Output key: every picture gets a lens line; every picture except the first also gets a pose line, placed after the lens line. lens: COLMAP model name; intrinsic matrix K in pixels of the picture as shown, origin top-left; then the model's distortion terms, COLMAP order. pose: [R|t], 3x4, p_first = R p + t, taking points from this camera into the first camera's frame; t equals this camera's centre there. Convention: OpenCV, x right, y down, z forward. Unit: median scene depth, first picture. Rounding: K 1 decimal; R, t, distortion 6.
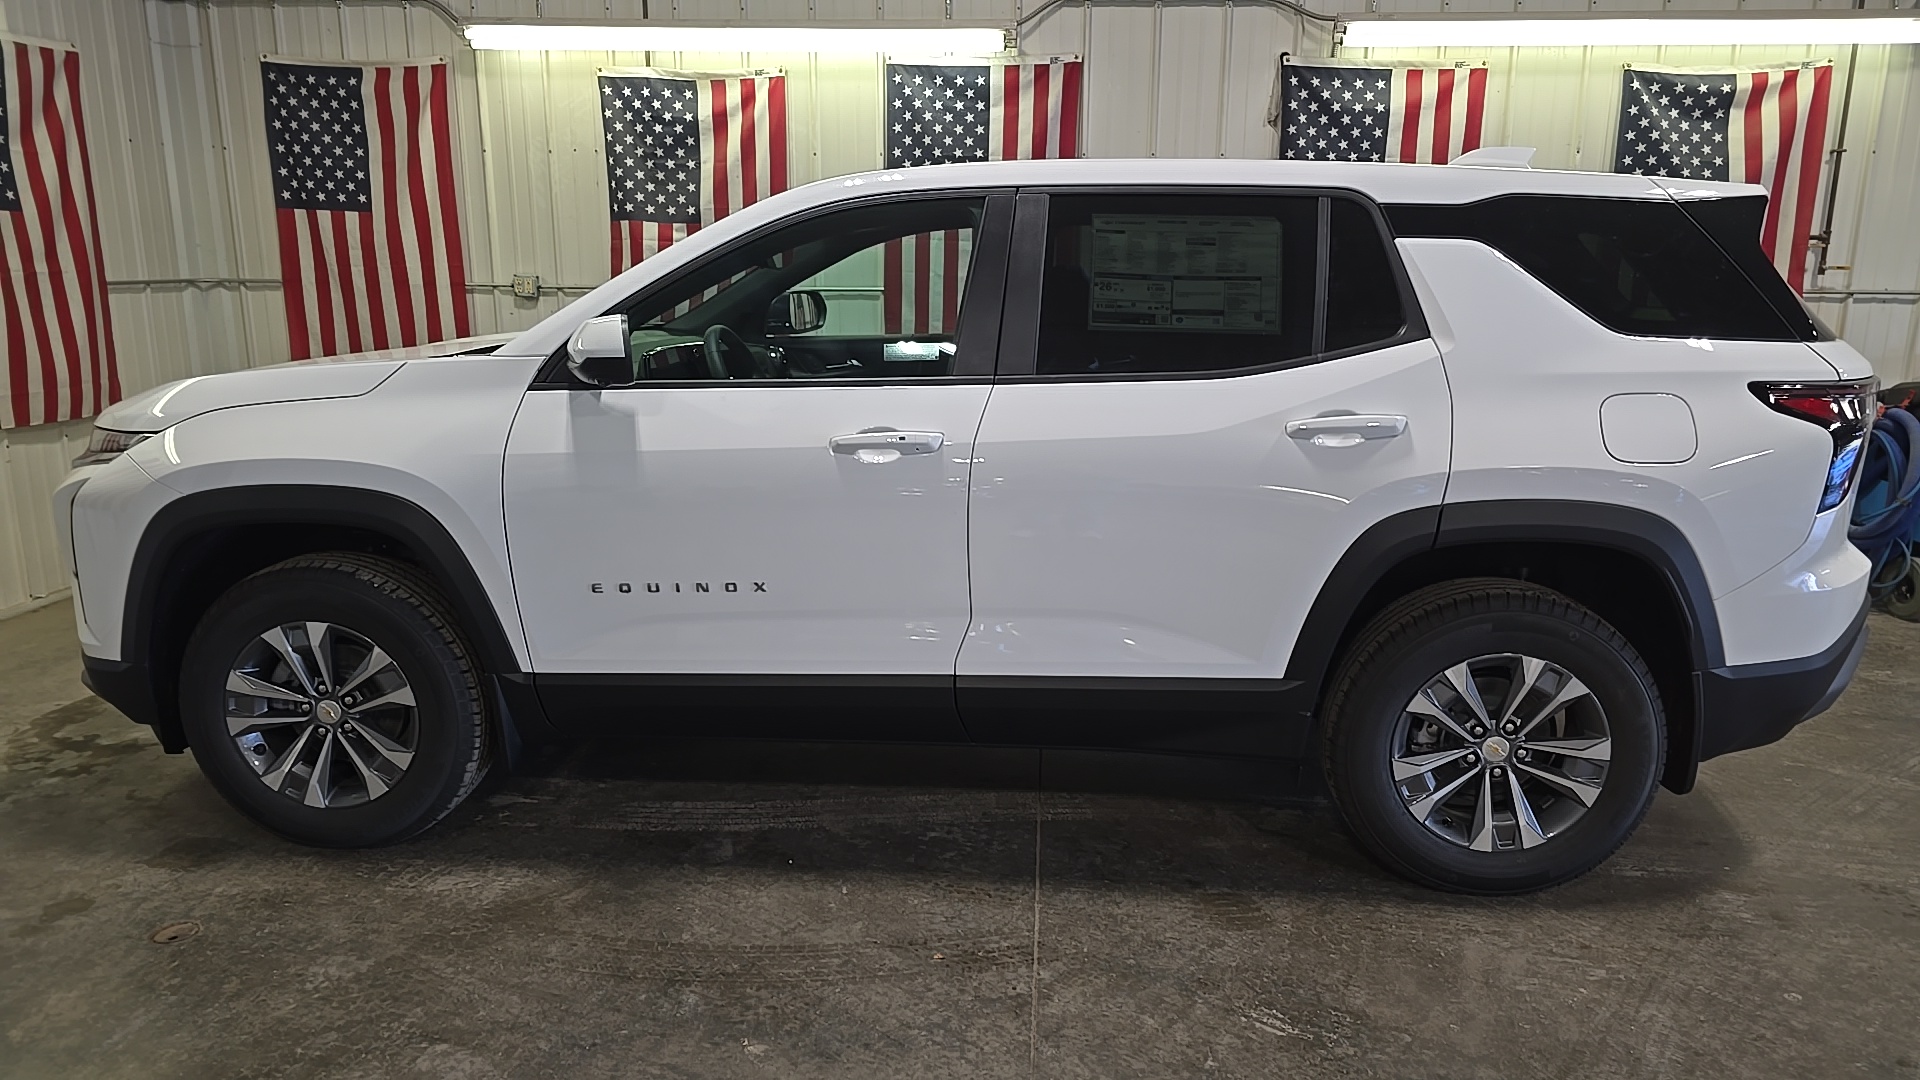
lens RADIAL K [[1278.2, 0, 952.9], [0, 1278.2, 548.2], [0, 0, 1]] dist [0.056923, -0.046803]
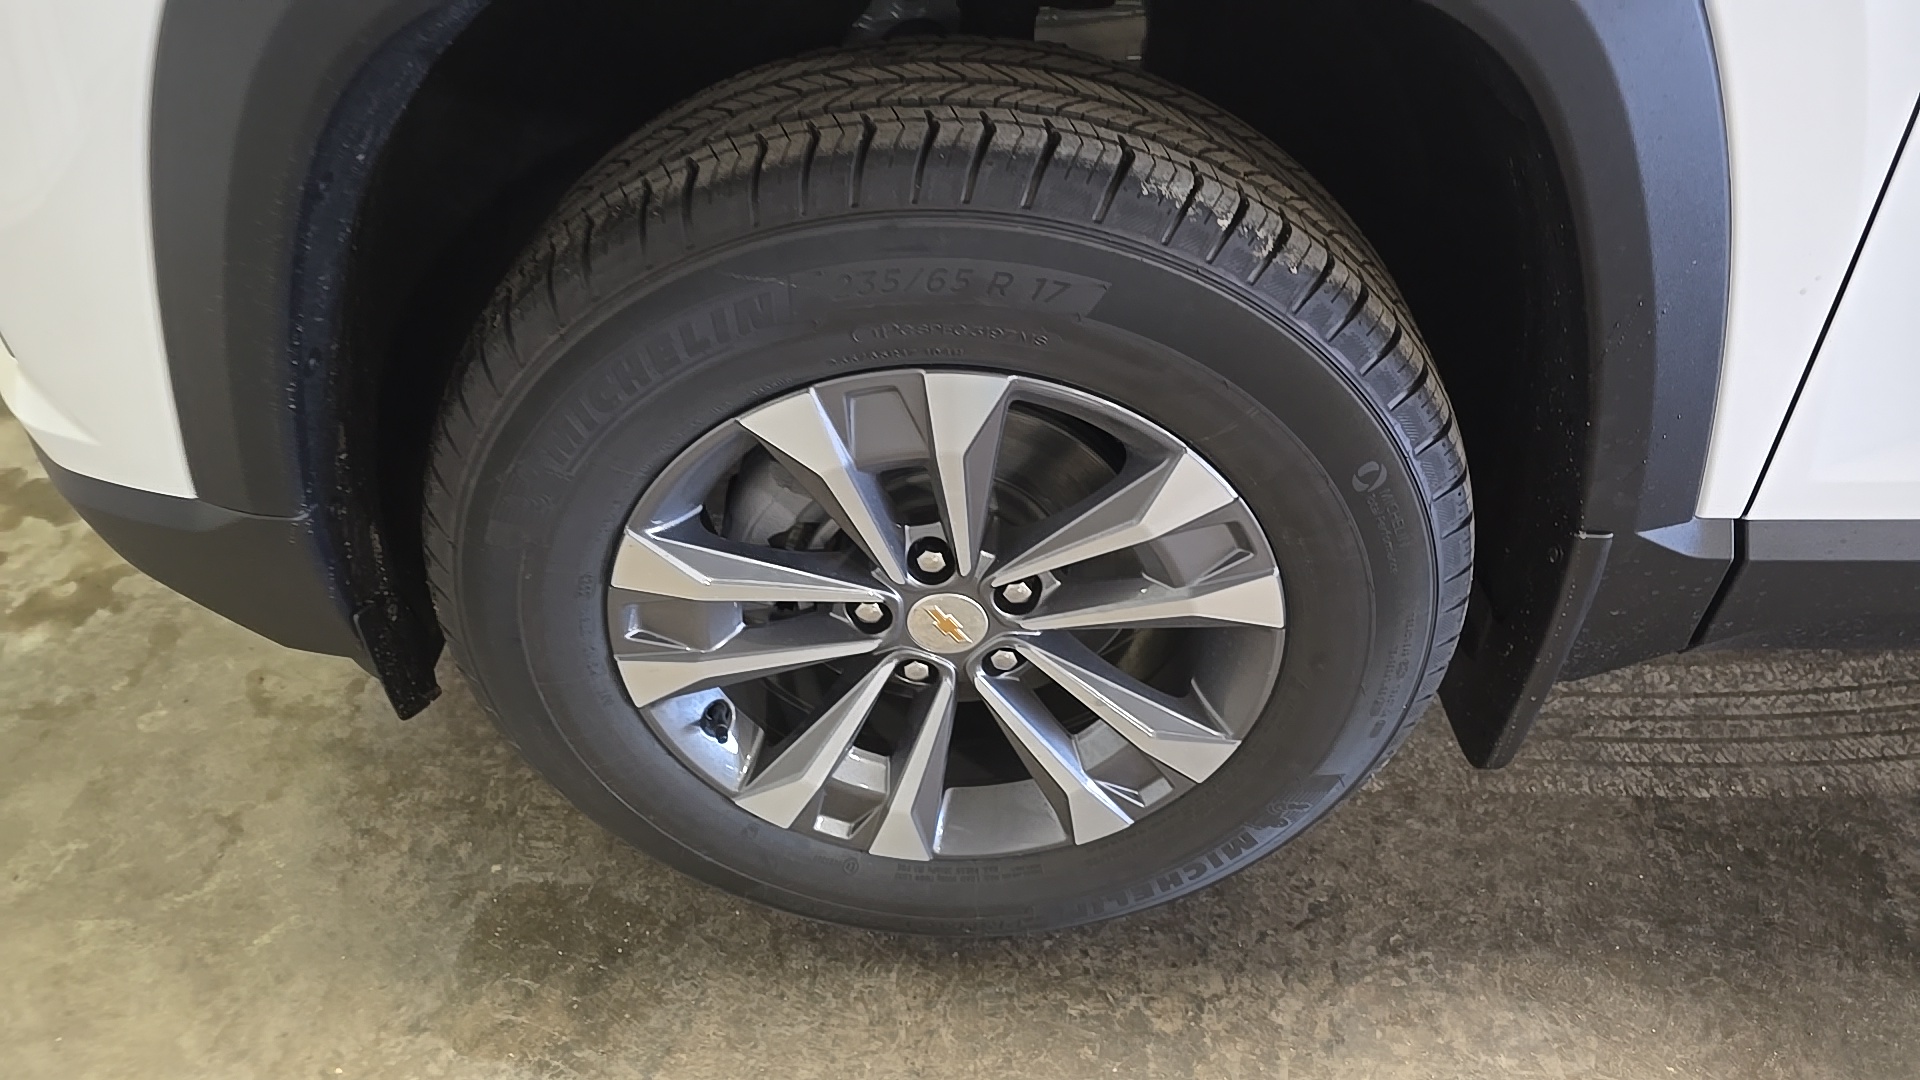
lens RADIAL K [[1278.2, 0, 967.5], [0, 1278.2, 532.4], [0, 0, 1]] dist [0.056923, -0.046803]
pose [[0.997836, -0.037538, 0.053986, -0.495327], [0.009164, 0.892413, 0.451126, -0.027586], [-0.065112, -0.449655, 0.890826, 0.745280]]
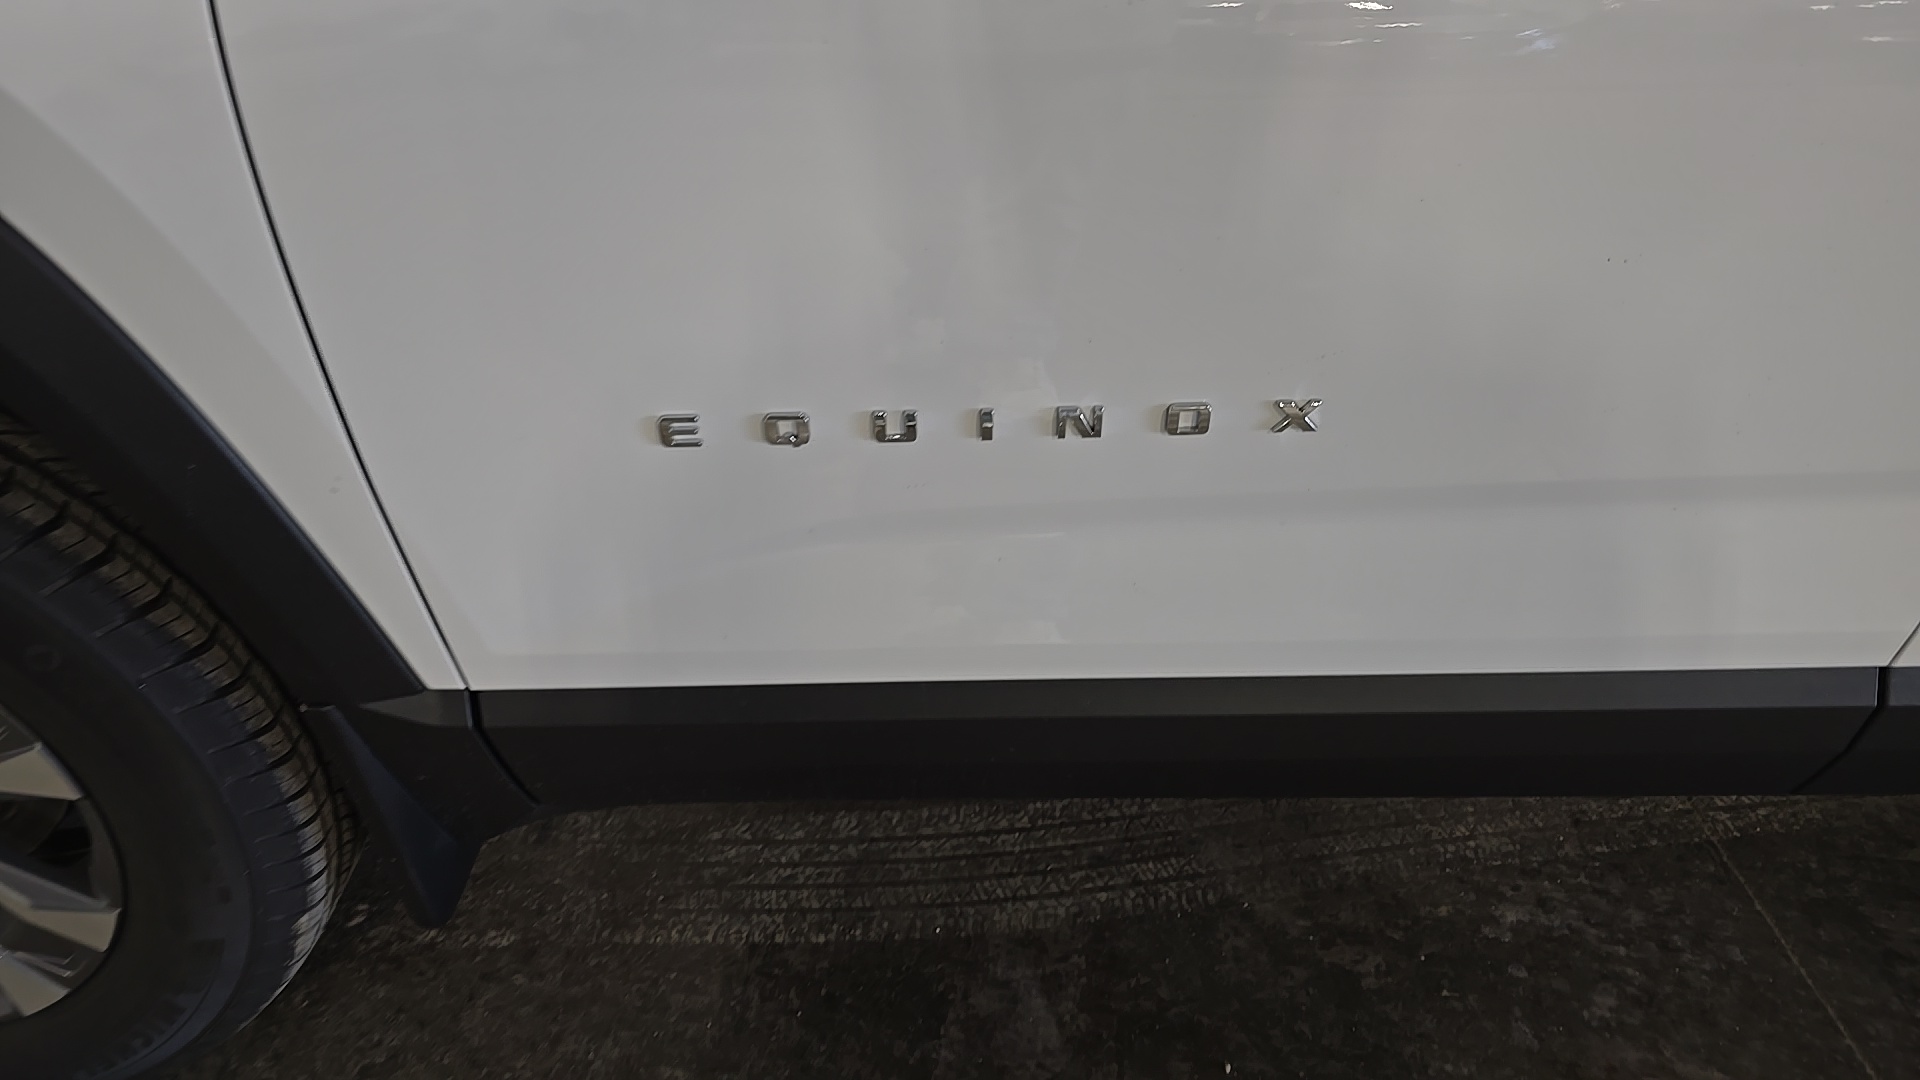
lens RADIAL K [[1278.2, 0, 953.3], [0, 1278.2, 546.9], [0, 0, 1]] dist [0.056923, -0.046803]
pose [[0.994837, -0.044094, 0.091411, -0.235681], [0.007316, 0.929501, 0.368748, -0.041985], [-0.101226, -0.366175, 0.925024, 0.710217]]
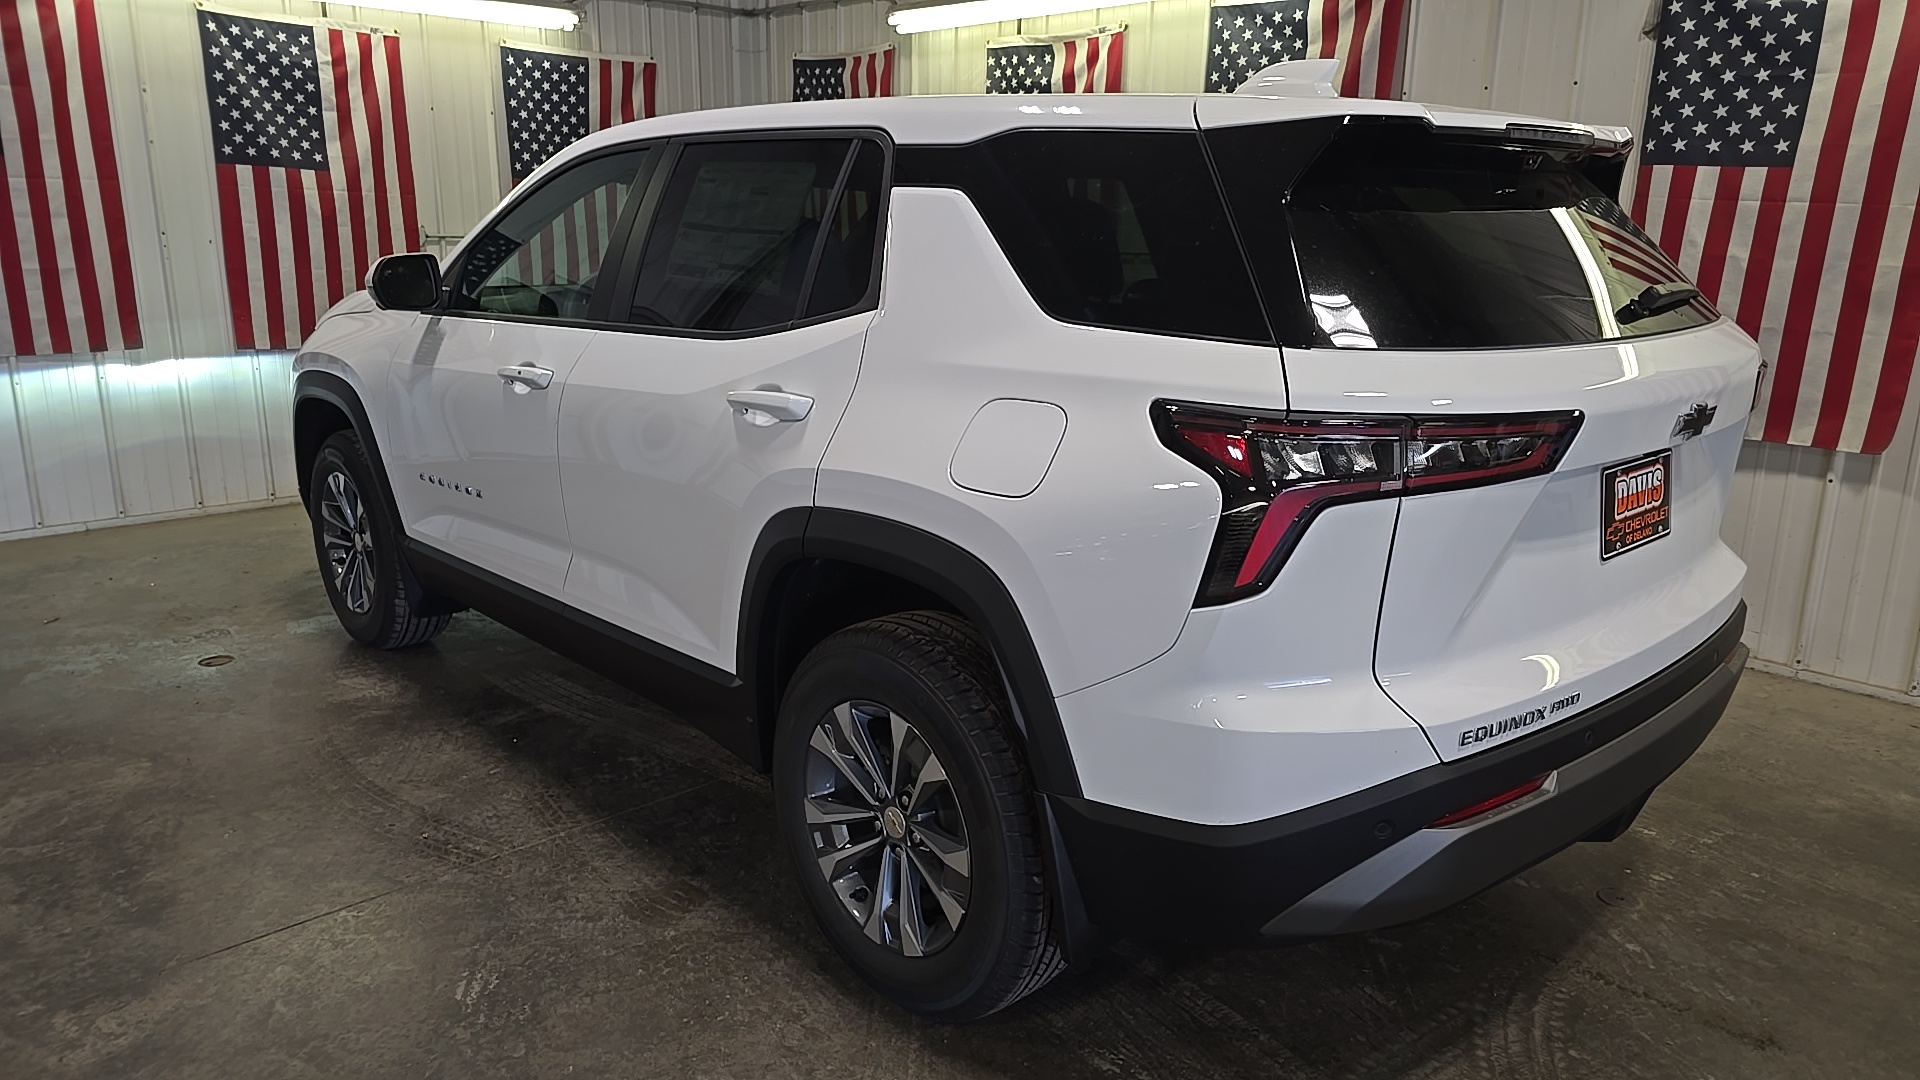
lens RADIAL K [[1278.2, 0, 965.5], [0, 1278.2, 546.0], [0, 0, 1]] dist [0.056923, -0.046803]
pose [[0.740607, 0.171695, -0.649633, 0.883610], [-0.160271, 0.984037, 0.077360, -0.078223], [0.652545, 0.046824, 0.756302, 0.387574]]
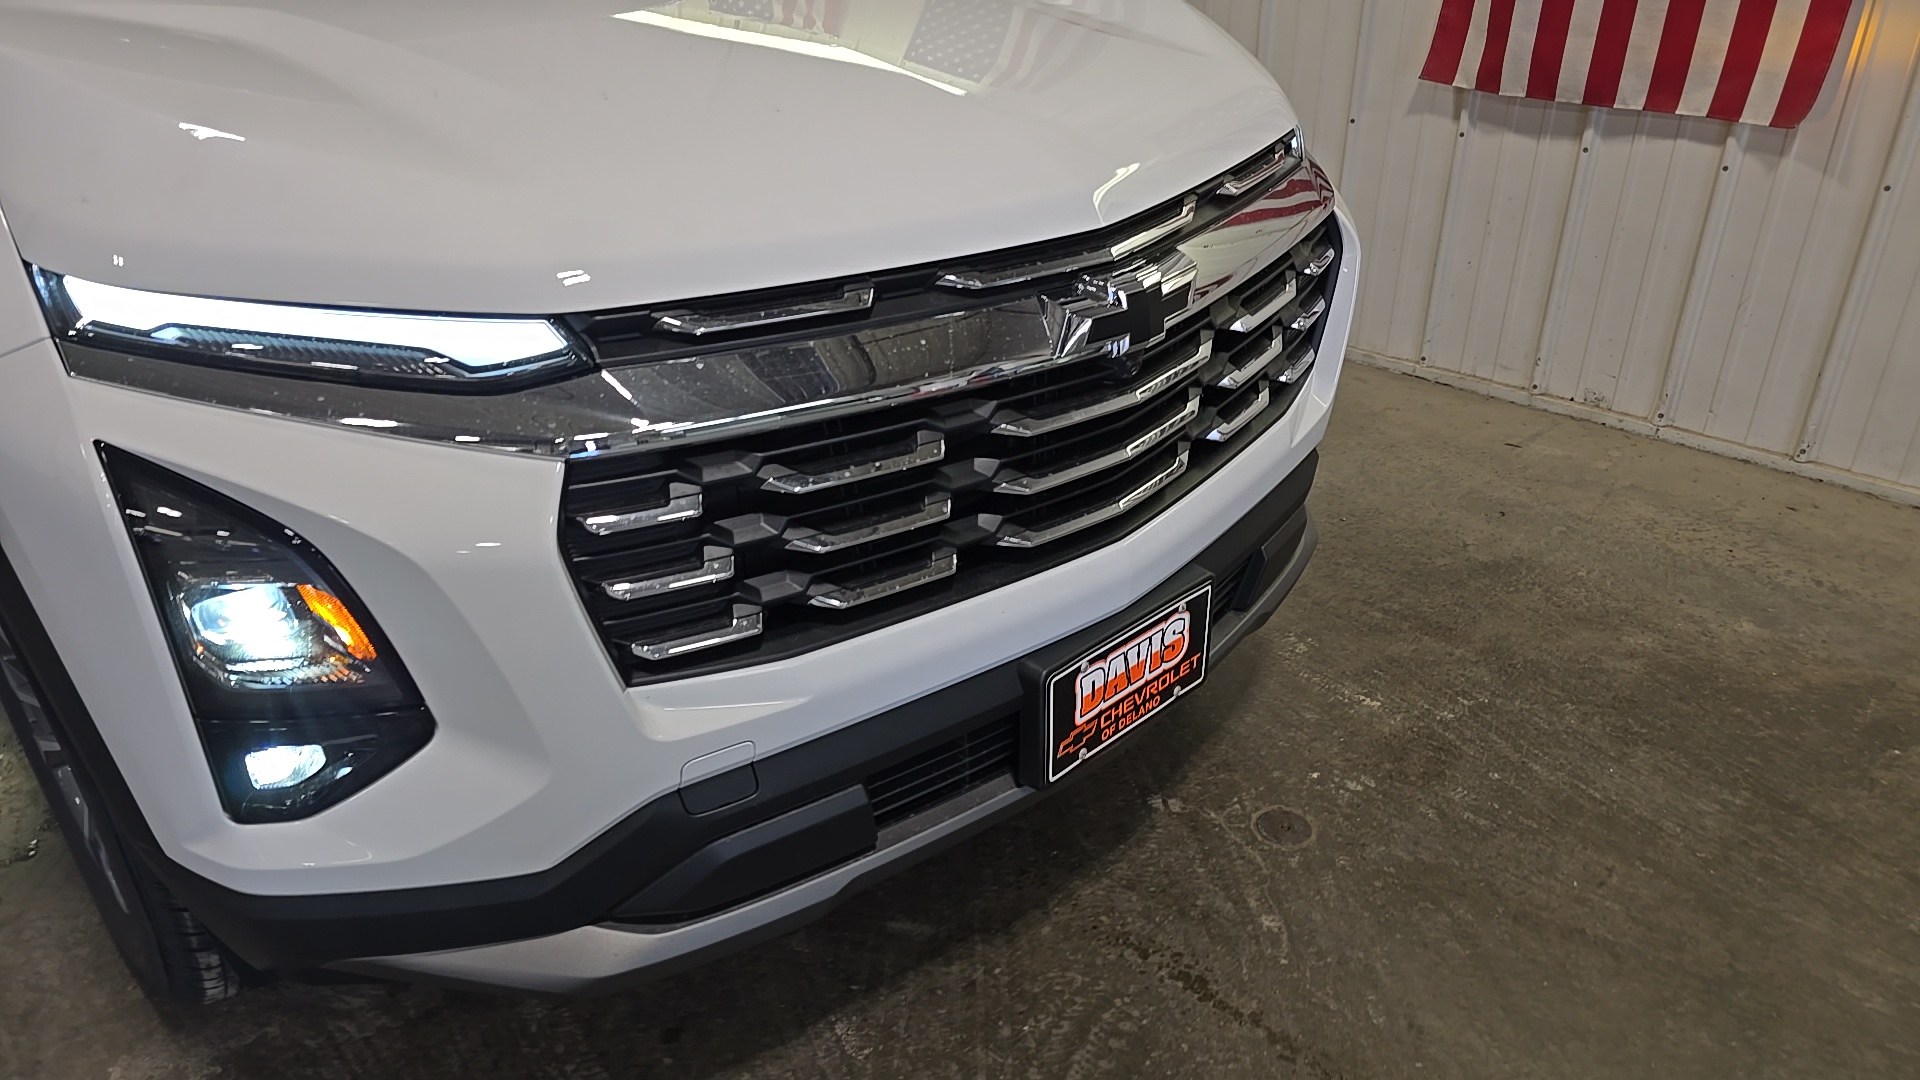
lens RADIAL K [[1278.2, 0, 951.7], [0, 1278.2, 540.9], [0, 0, 1]] dist [0.056923, -0.046803]
pose [[0.749740, 0.296761, -0.591459, 0.883704], [-0.130182, 0.942482, 0.307865, -0.116593], [0.648801, -0.153821, 0.745249, 0.651590]]
